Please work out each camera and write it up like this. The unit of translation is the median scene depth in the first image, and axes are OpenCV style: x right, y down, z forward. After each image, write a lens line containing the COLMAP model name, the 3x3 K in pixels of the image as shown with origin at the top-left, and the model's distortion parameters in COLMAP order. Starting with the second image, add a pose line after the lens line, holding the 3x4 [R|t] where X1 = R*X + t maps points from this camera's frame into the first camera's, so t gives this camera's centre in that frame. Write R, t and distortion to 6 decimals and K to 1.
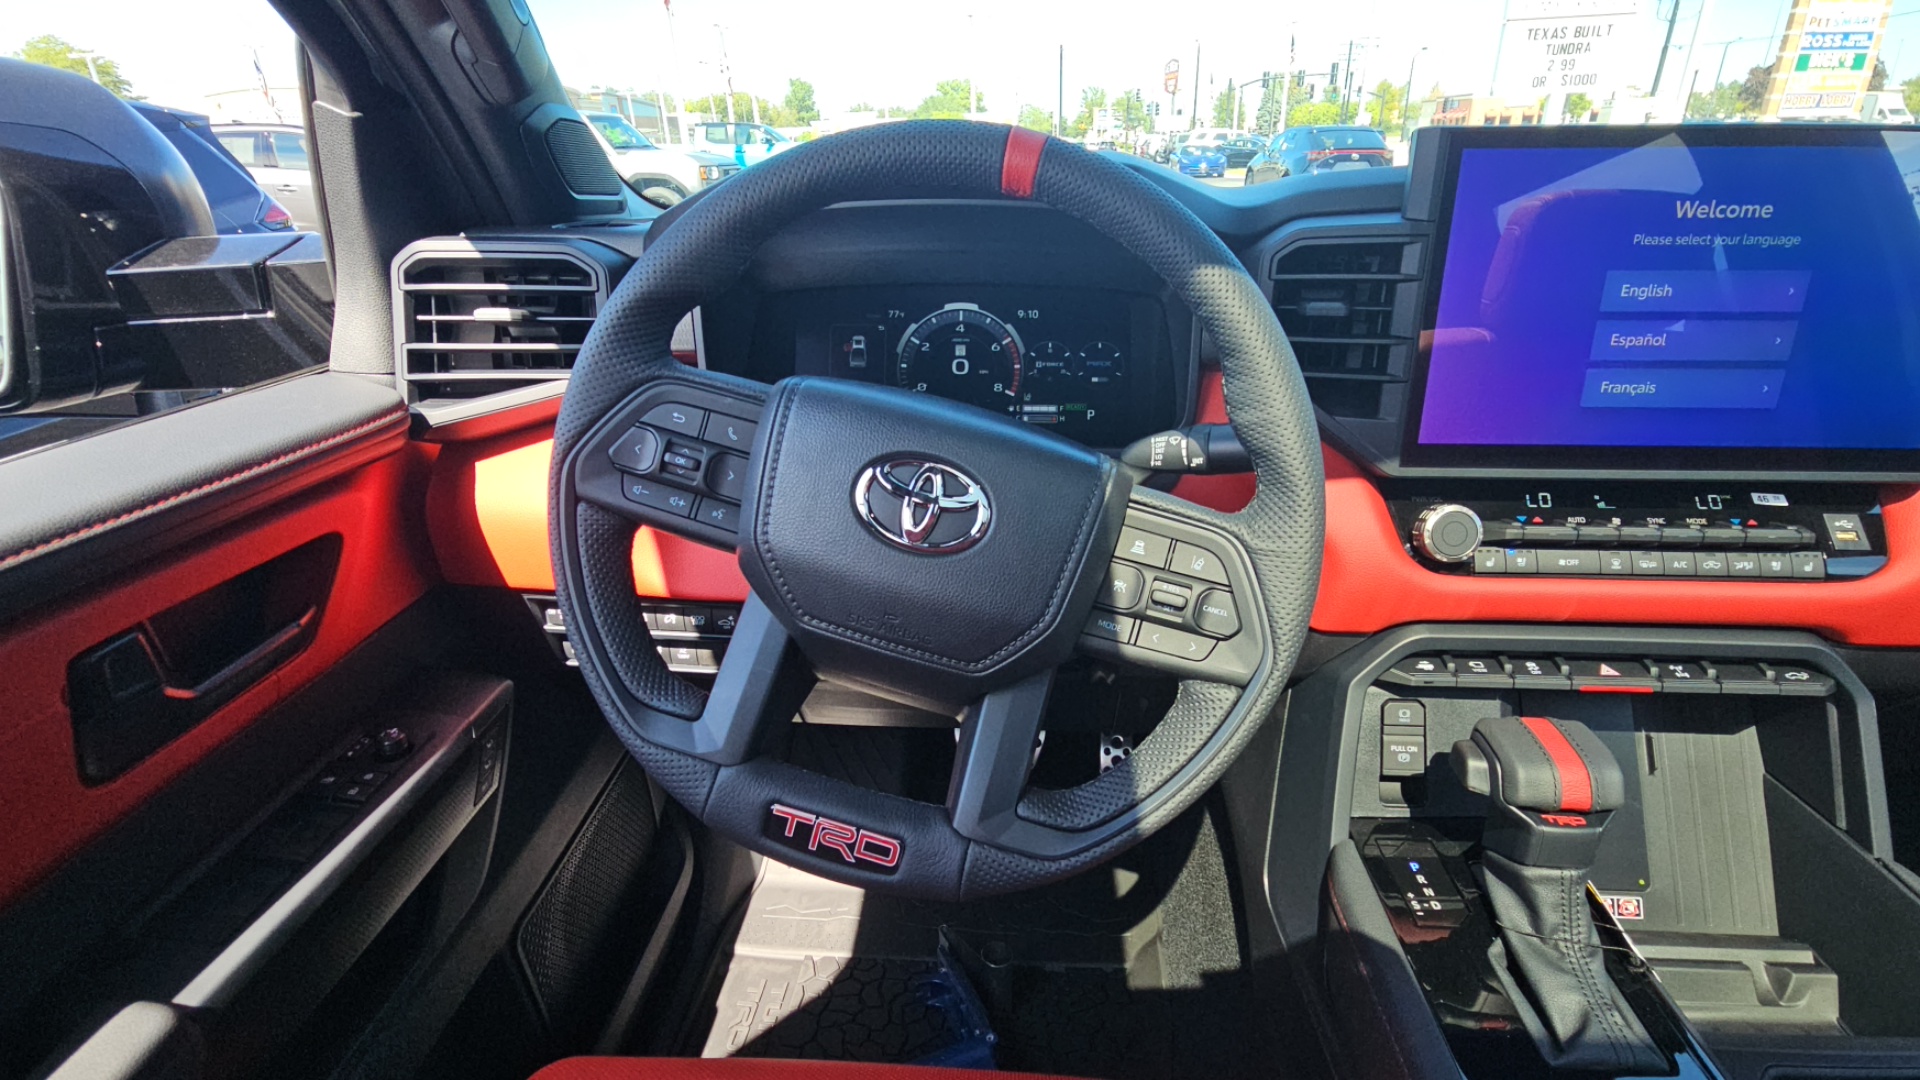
lens RADIAL K [[860.7, 0, 979.2], [0, 860.7, 542.0], [0, 0, 1]] dist [0.008569, -0.006585]
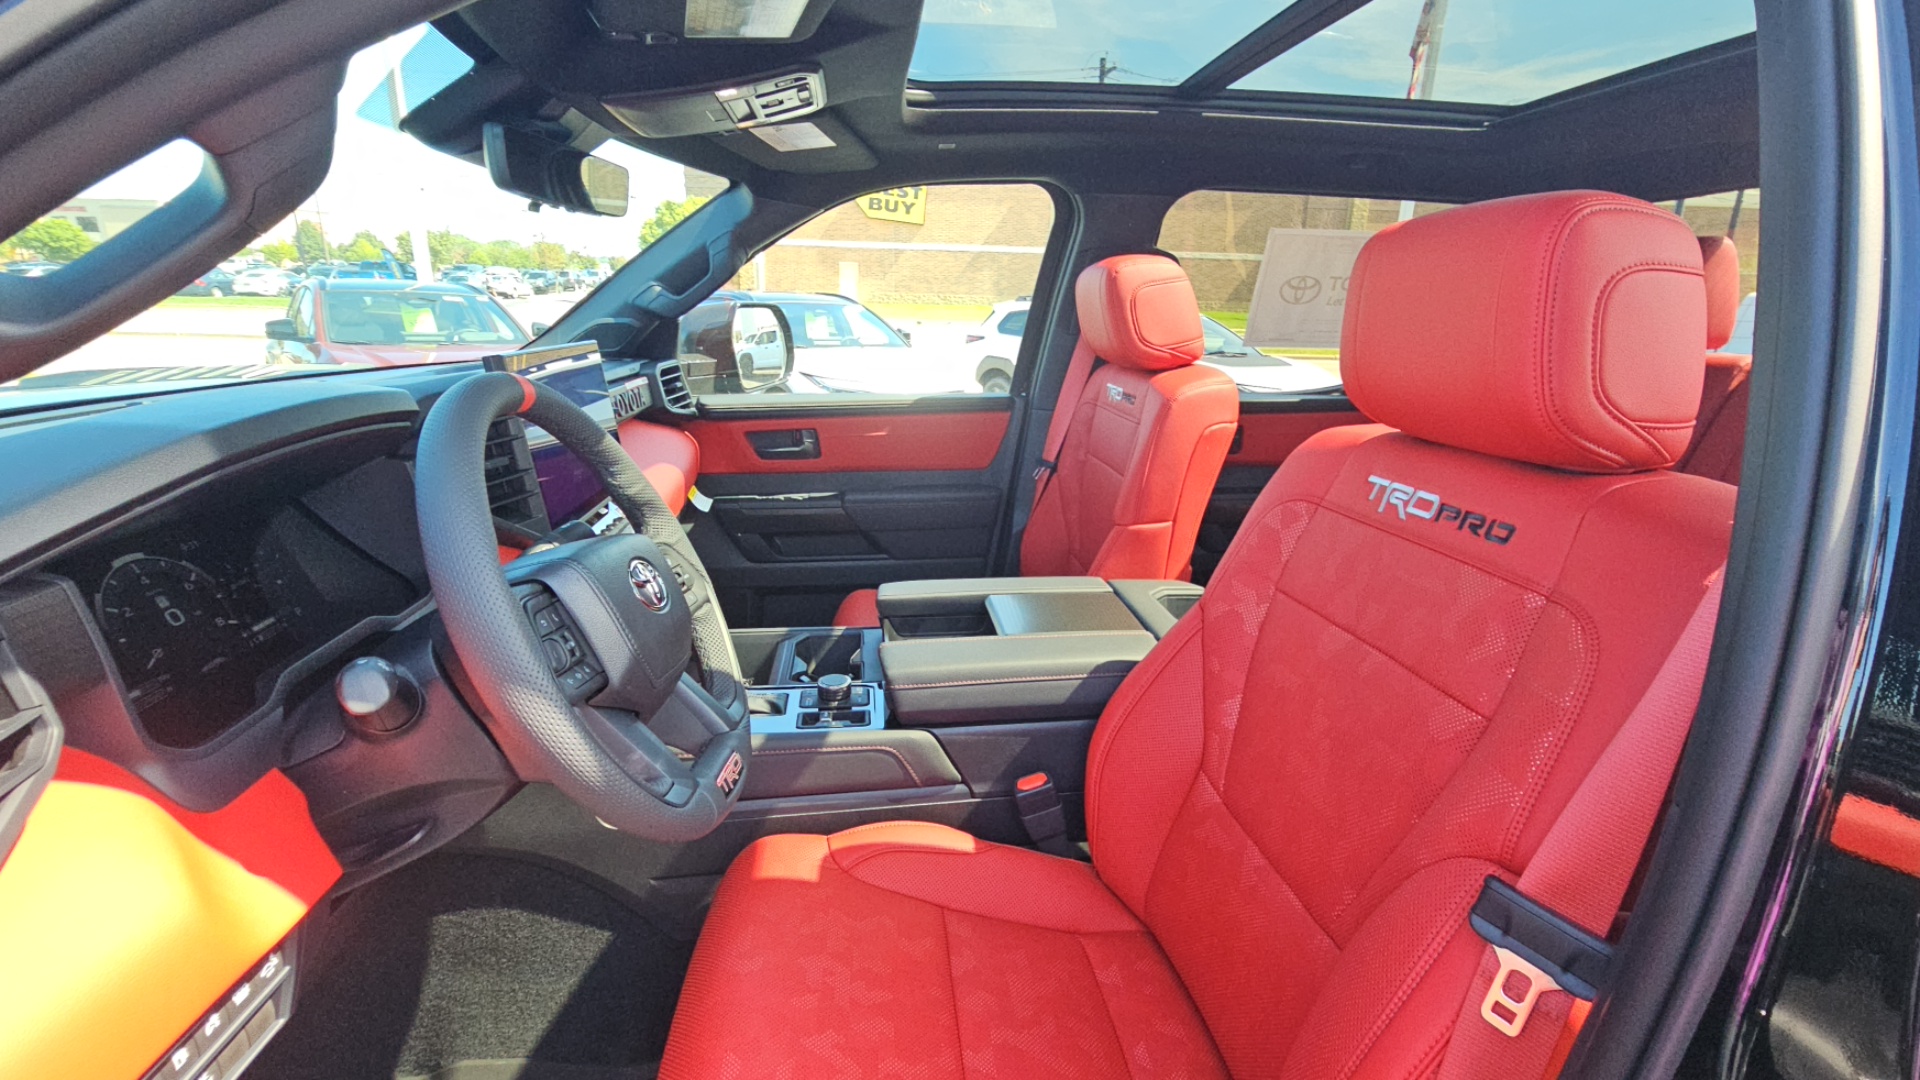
lens RADIAL K [[860.7, 0, 977.1], [0, 860.7, 551.3], [0, 0, 1]] dist [0.008569, -0.006585]
pose [[-0.179857, -0.268971, 0.946206, -1.201502], [0.396951, 0.860254, 0.319991, -0.263684], [-0.900045, 0.433150, -0.047954, 0.323117]]
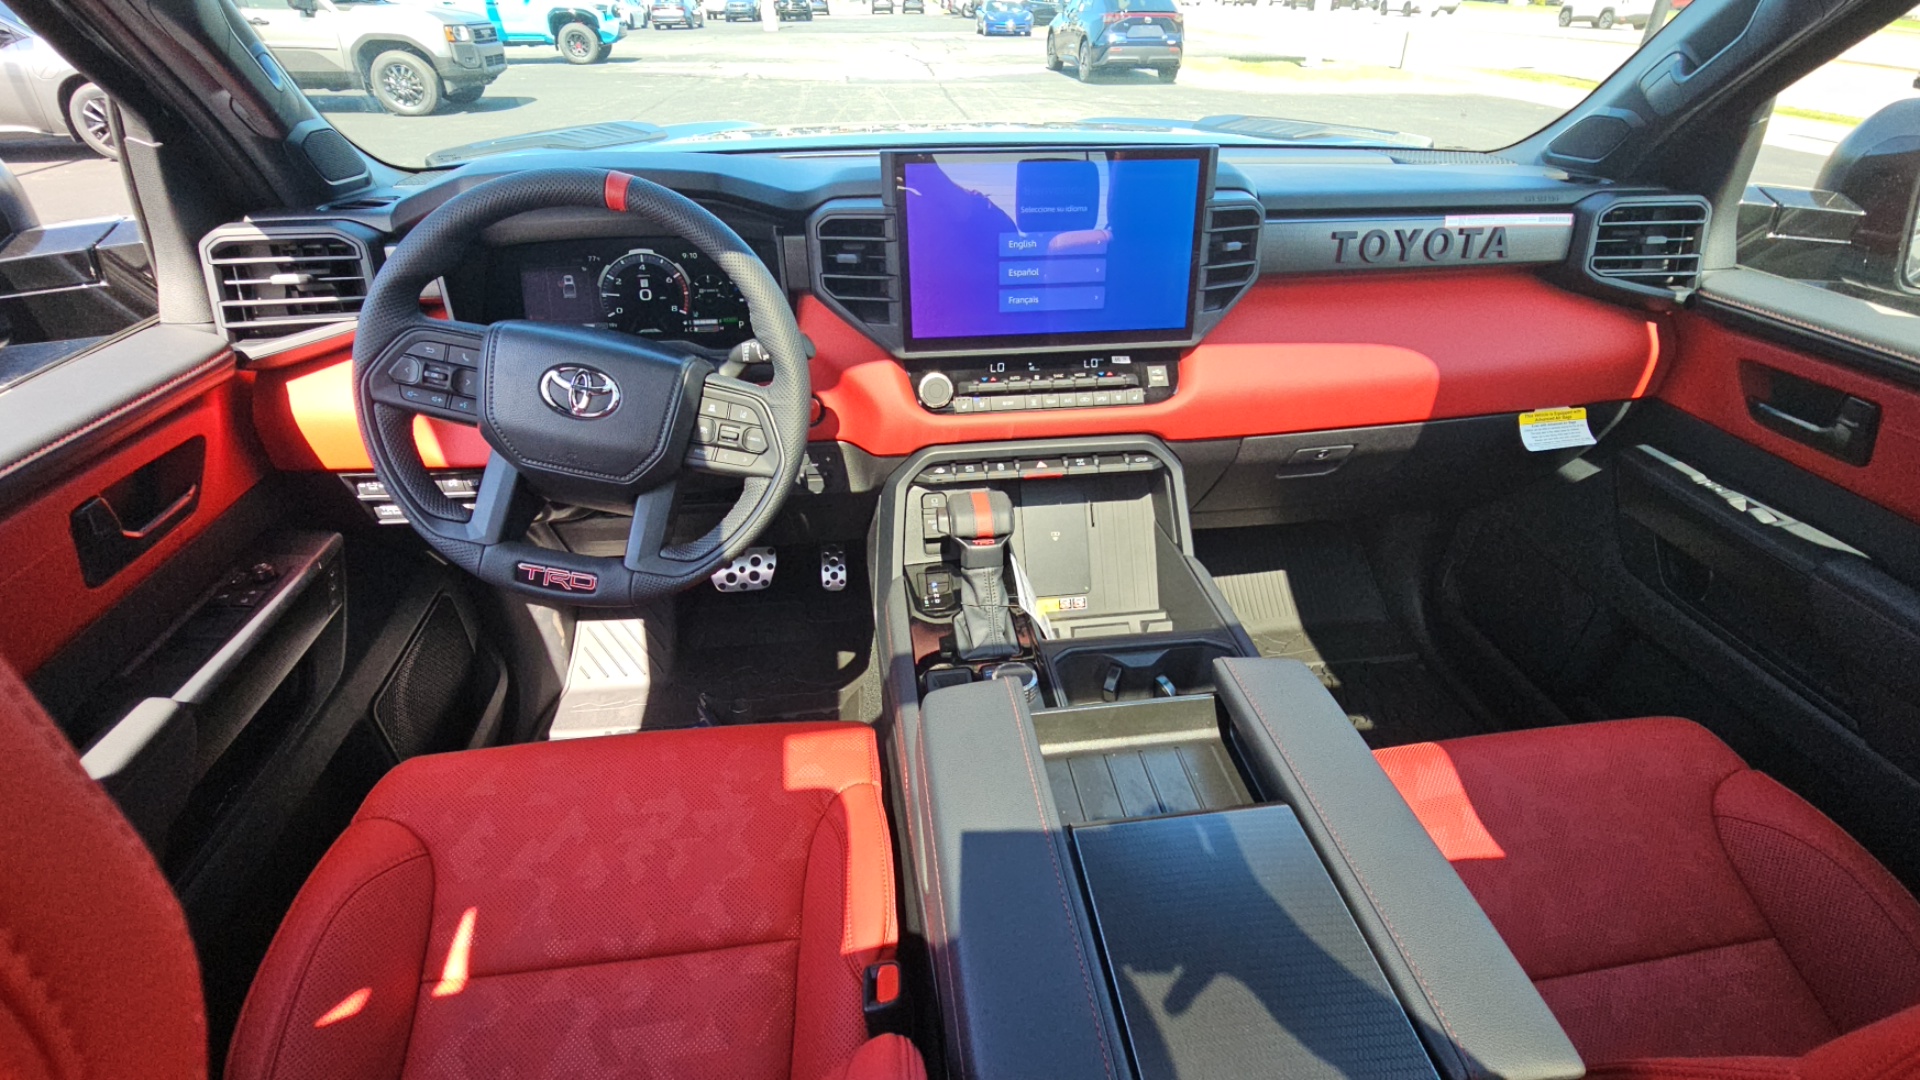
lens RADIAL K [[860.7, 0, 979.2], [0, 860.7, 542.2], [0, 0, 1]] dist [0.008569, -0.006585]
pose [[0.980696, -0.092589, 0.172227, 0.288528], [0.068603, 0.987721, 0.140360, 0.050024], [-0.183108, -0.125835, 0.975006, -0.678785]]
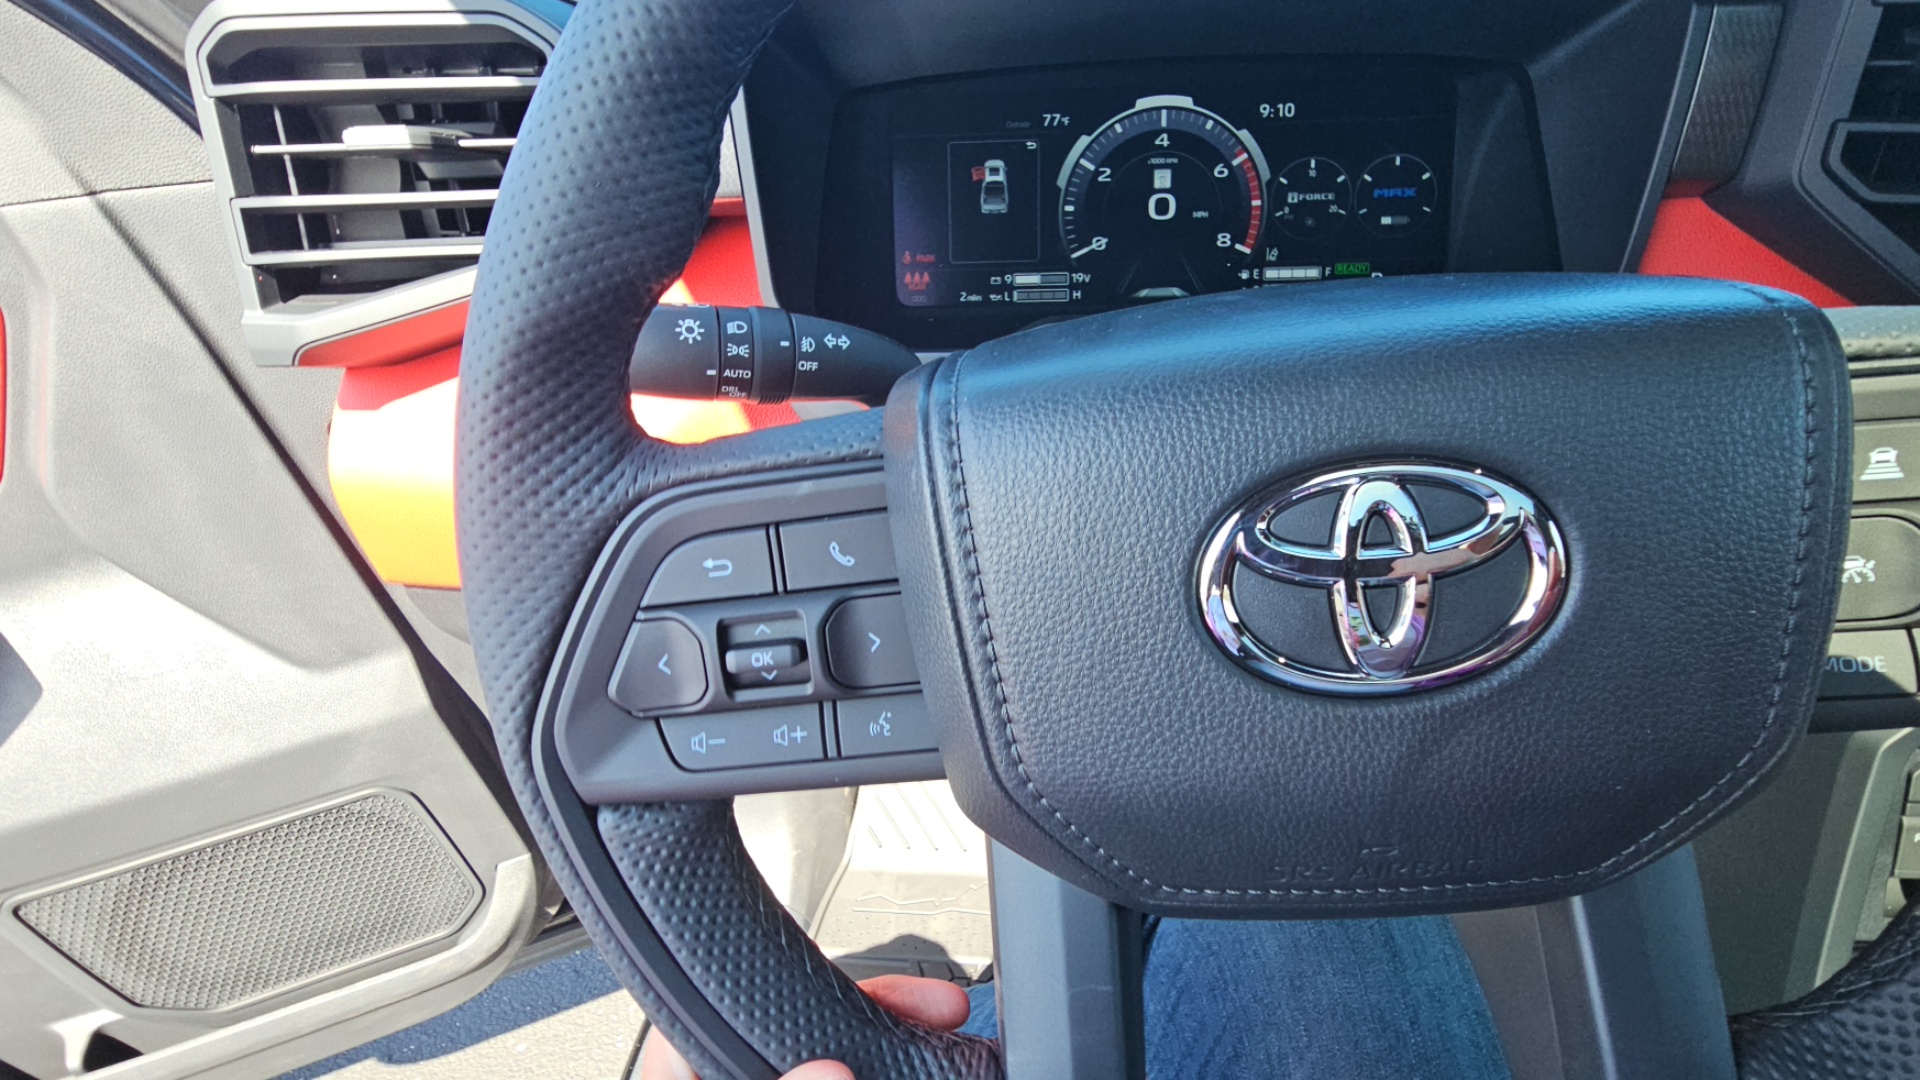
lens RADIAL K [[860.7, 0, 974.7], [0, 860.7, 544.6], [0, 0, 1]] dist [0.008569, -0.006585]
pose [[0.998940, -0.020610, -0.041150, -0.163124], [0.027095, 0.986114, 0.163845, -0.084704], [0.037202, -0.164786, 0.985627, 0.420736]]
